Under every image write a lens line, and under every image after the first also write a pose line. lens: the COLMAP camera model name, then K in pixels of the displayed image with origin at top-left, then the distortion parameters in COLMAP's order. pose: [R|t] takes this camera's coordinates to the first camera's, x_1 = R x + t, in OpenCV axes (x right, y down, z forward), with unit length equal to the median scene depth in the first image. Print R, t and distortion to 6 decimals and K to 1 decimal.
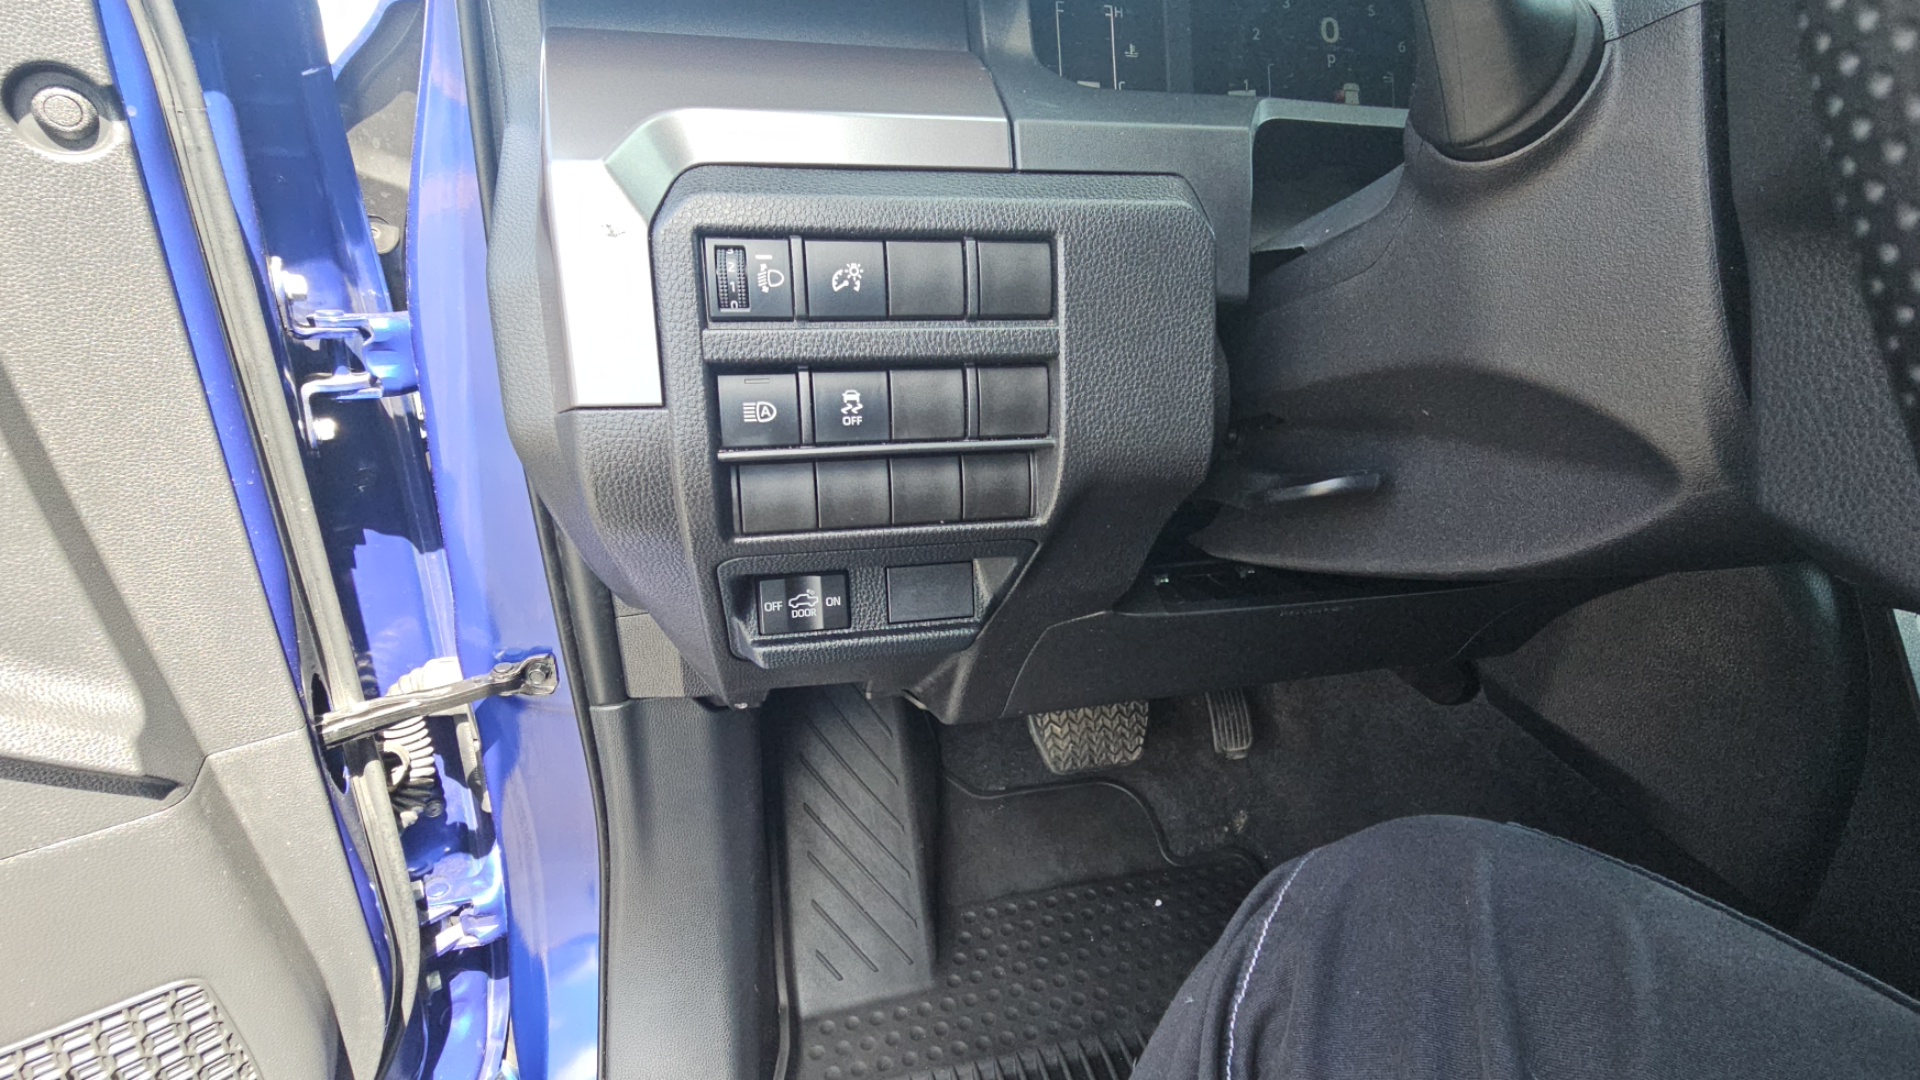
lens RADIAL K [[856.8, 0, 960.3], [0, 856.8, 551.3], [0, 0, 1]] dist [0.011937, -0.008163]
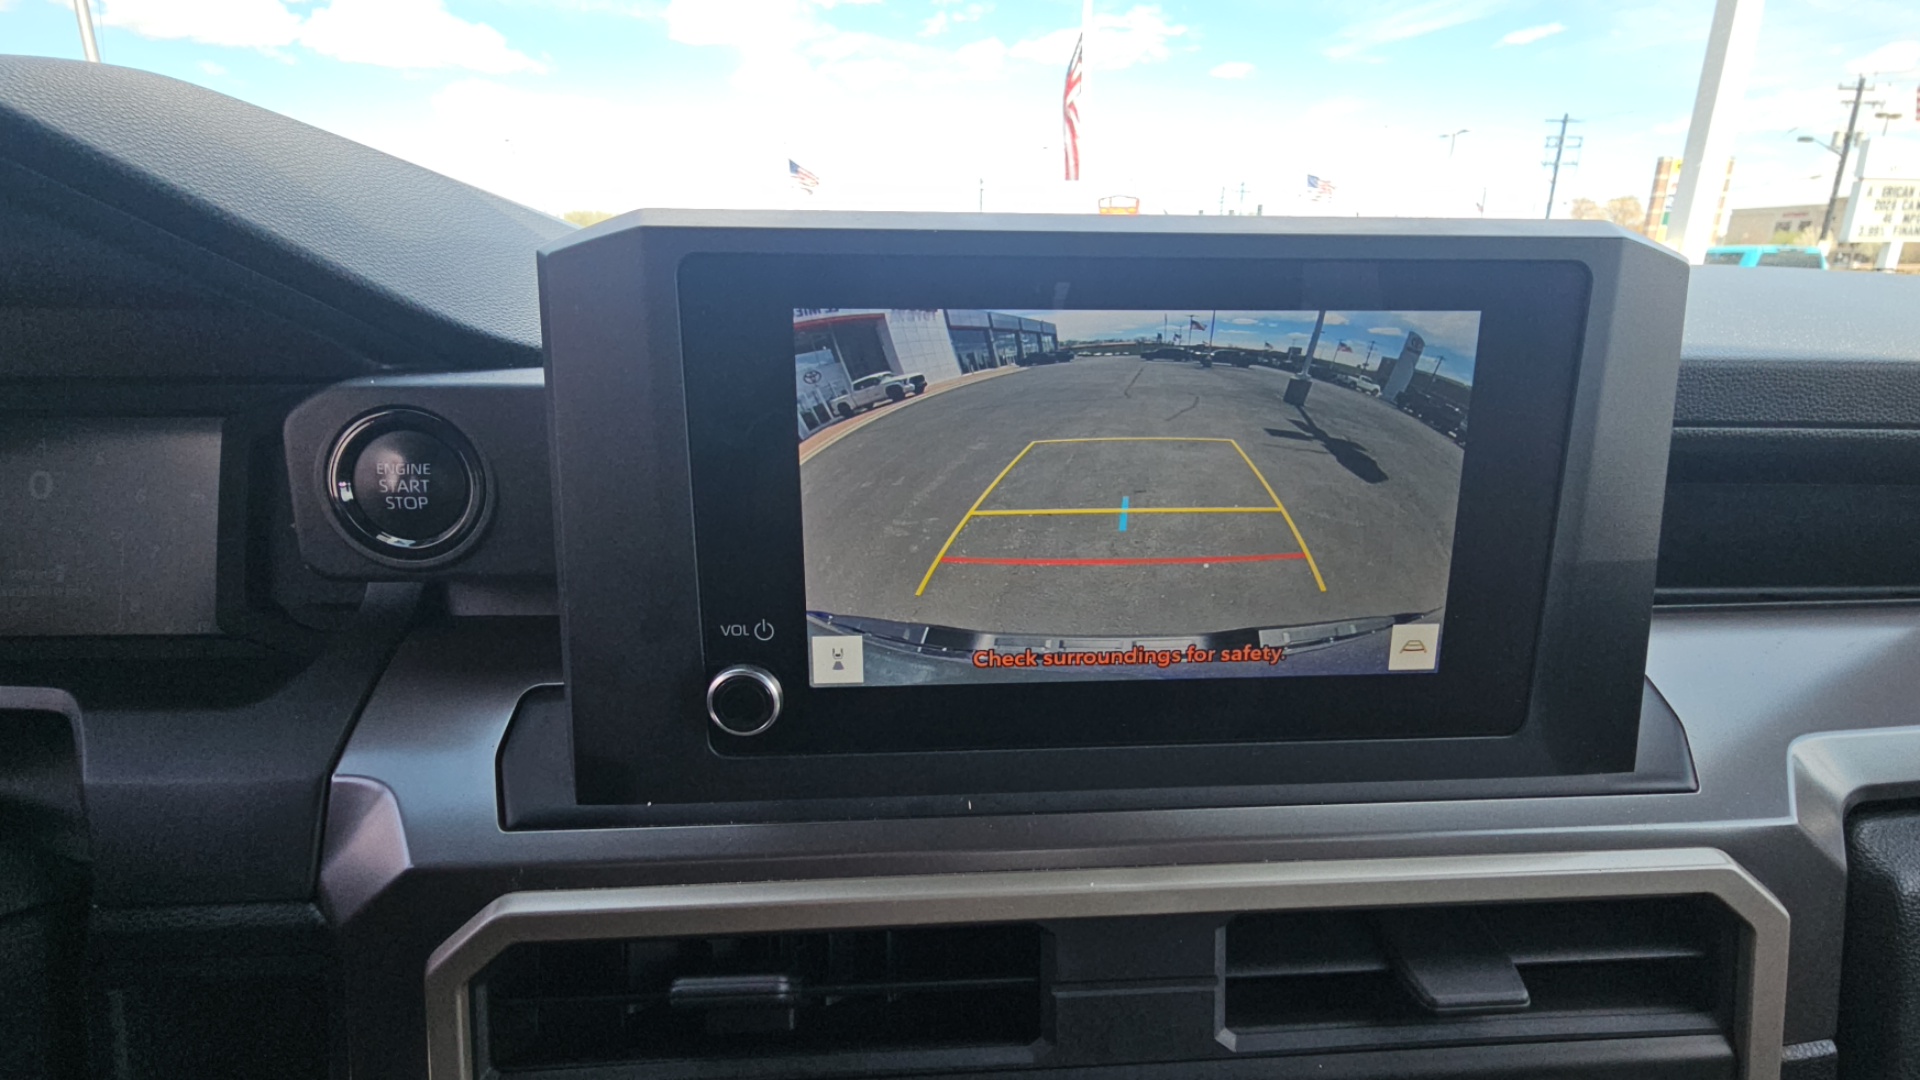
lens RADIAL K [[856.8, 0, 982.3], [0, 856.8, 553.5], [0, 0, 1]] dist [0.011937, -0.008163]
pose [[0.980913, 0.035360, -0.191207, 1.651980], [-0.054354, 0.993990, -0.095022, -0.539869], [0.186698, 0.103602, 0.976939, 0.351052]]
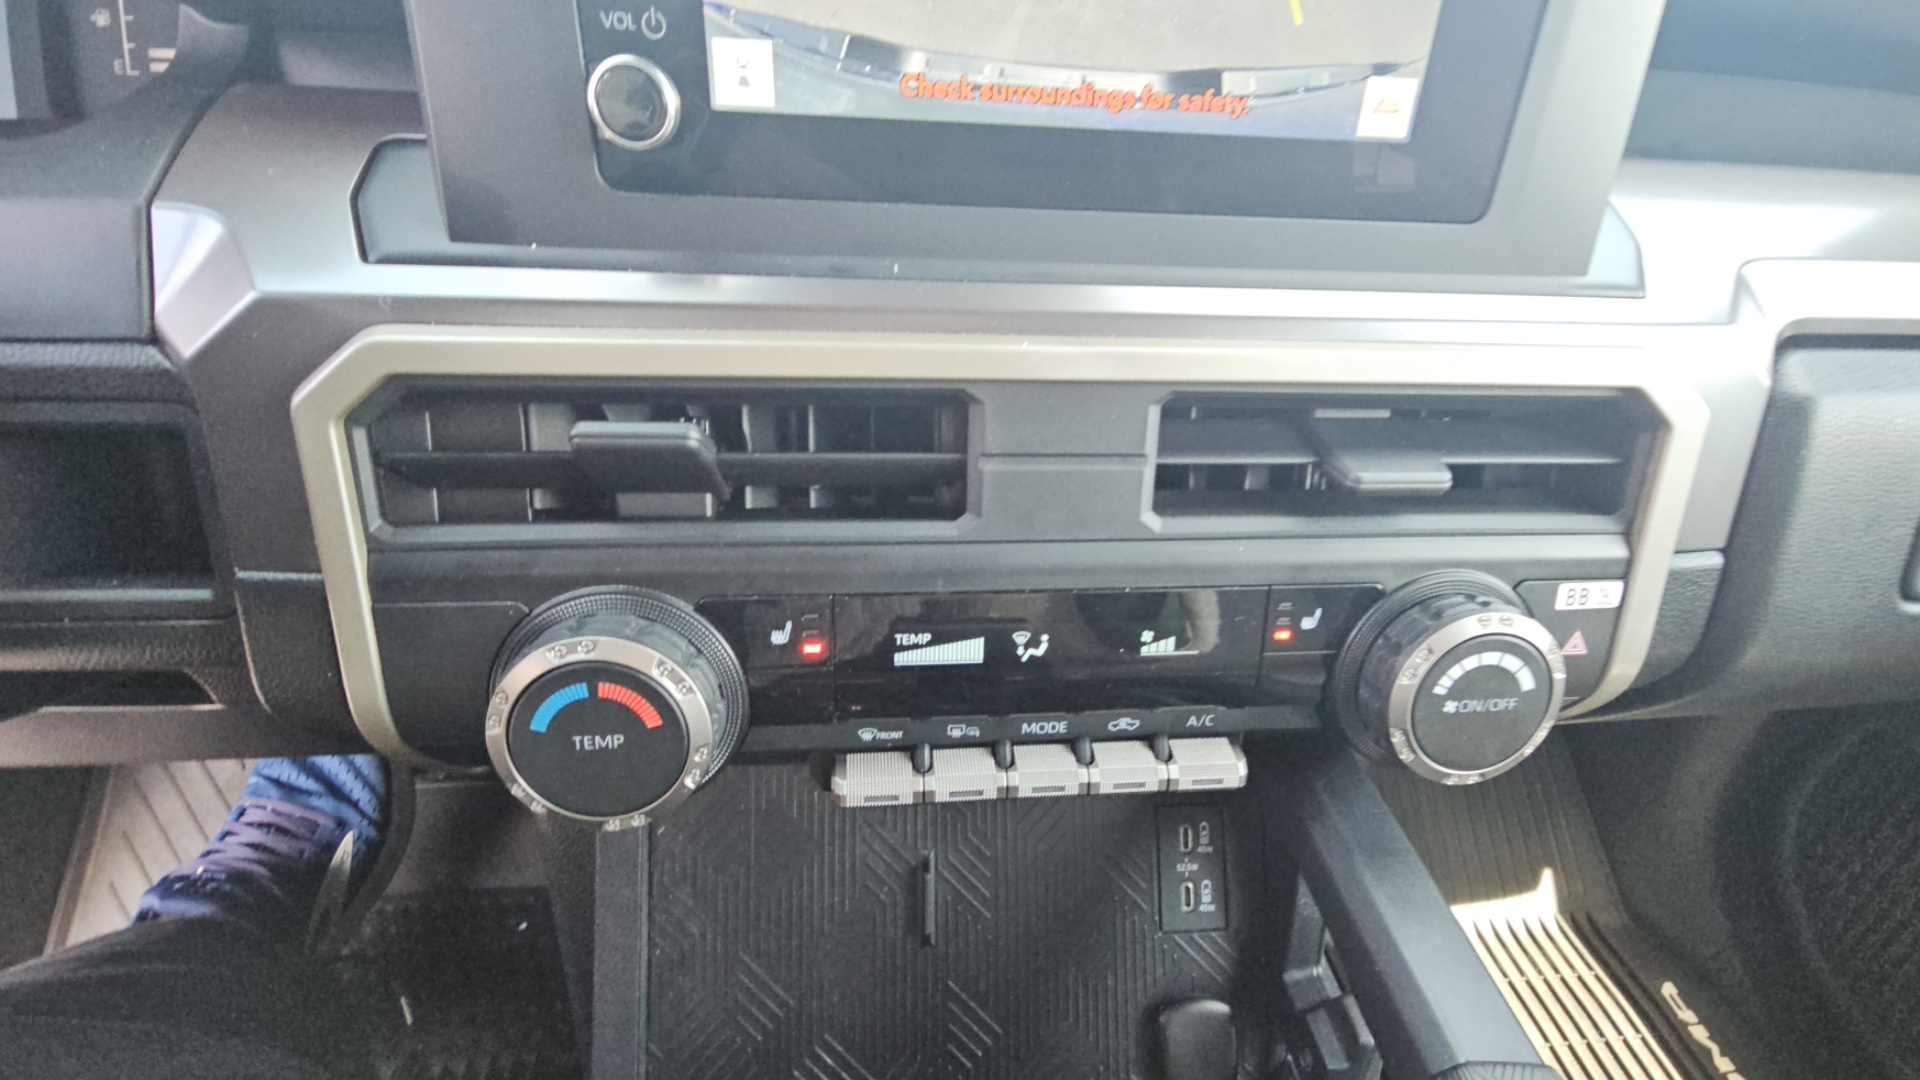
lens RADIAL K [[856.8, 0, 984.0], [0, 856.8, 552.6], [0, 0, 1]] dist [0.011937, -0.008163]
pose [[0.989625, 0.091876, -0.110457, 1.669644], [-0.077767, 0.988992, 0.125885, -0.295780], [0.120807, -0.115989, 0.985876, 0.399648]]
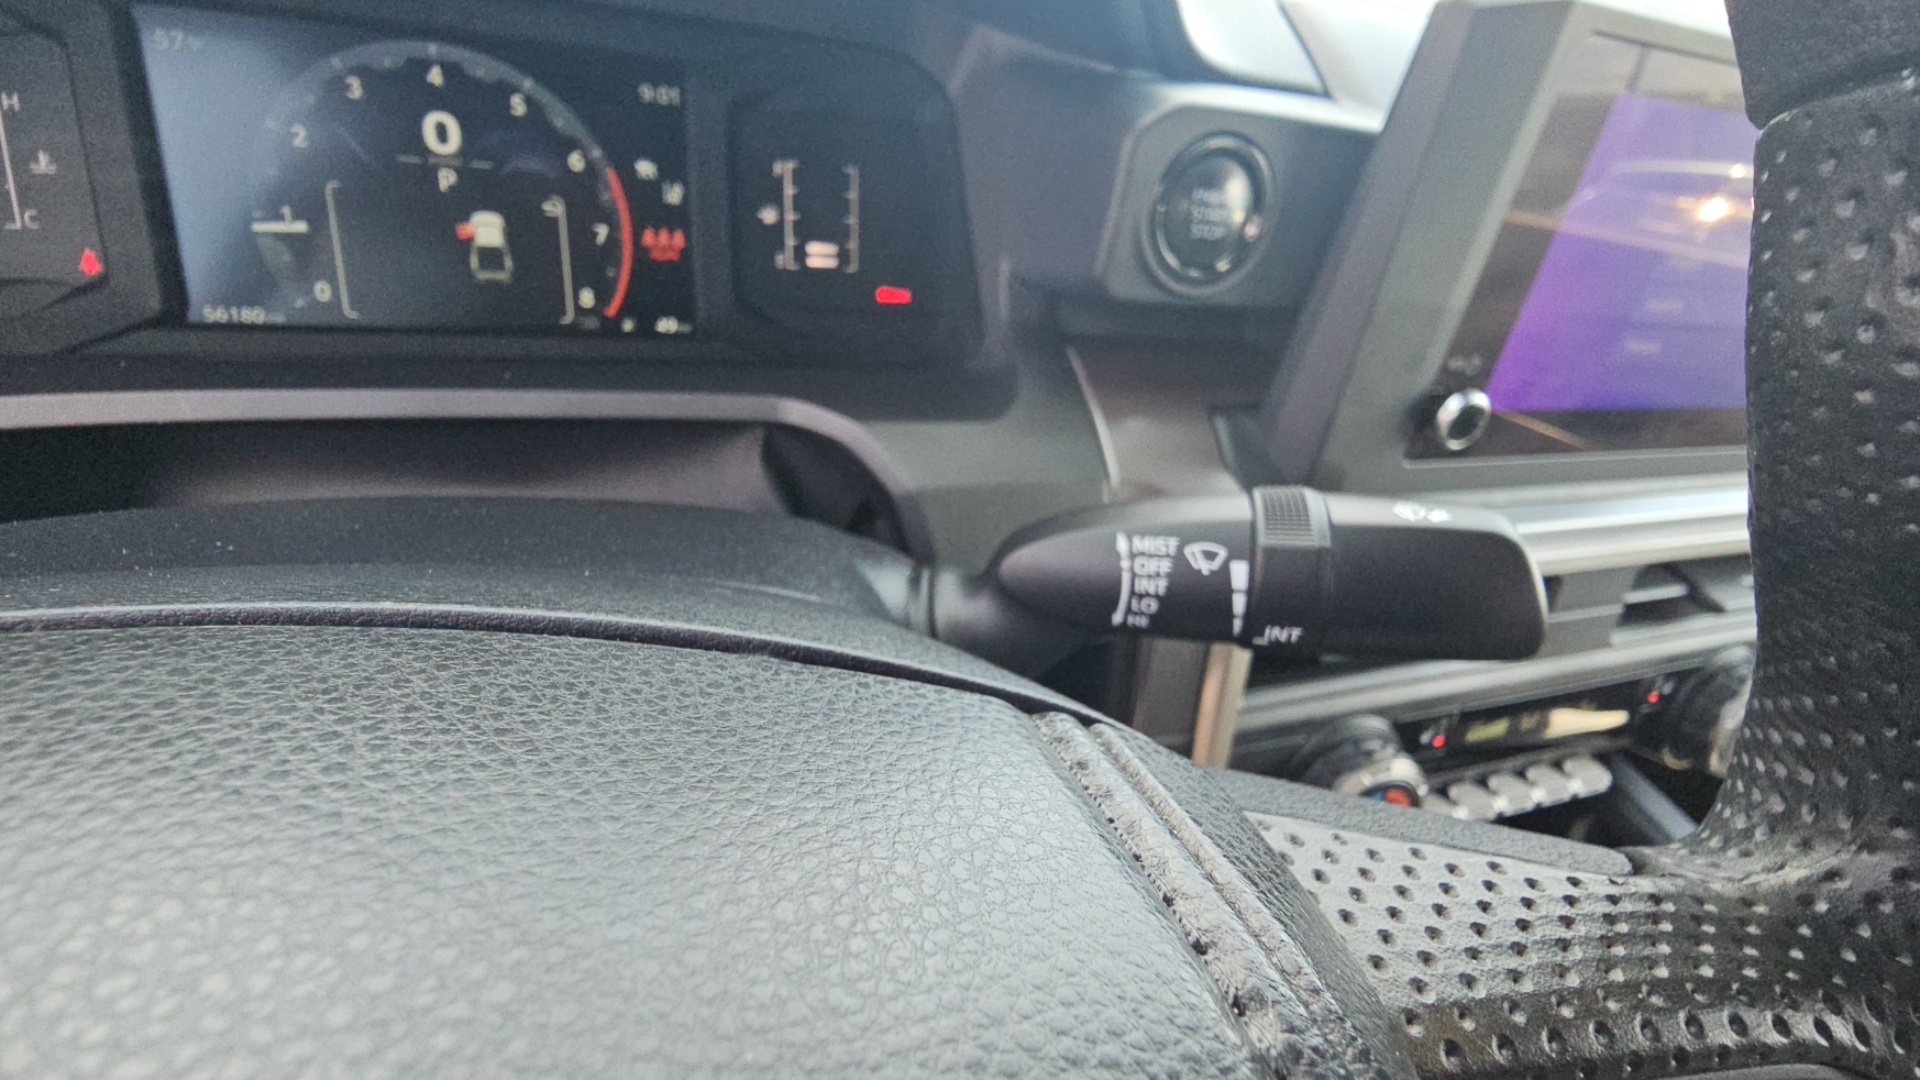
lens RADIAL K [[856.8, 0, 965.5], [0, 856.8, 553.1], [0, 0, 1]] dist [0.011937, -0.008163]
pose [[0.987808, 0.060211, 0.143562, 0.823997], [-0.091267, 0.971060, 0.220711, -0.499261], [-0.126118, -0.231122, 0.964716, 0.203708]]
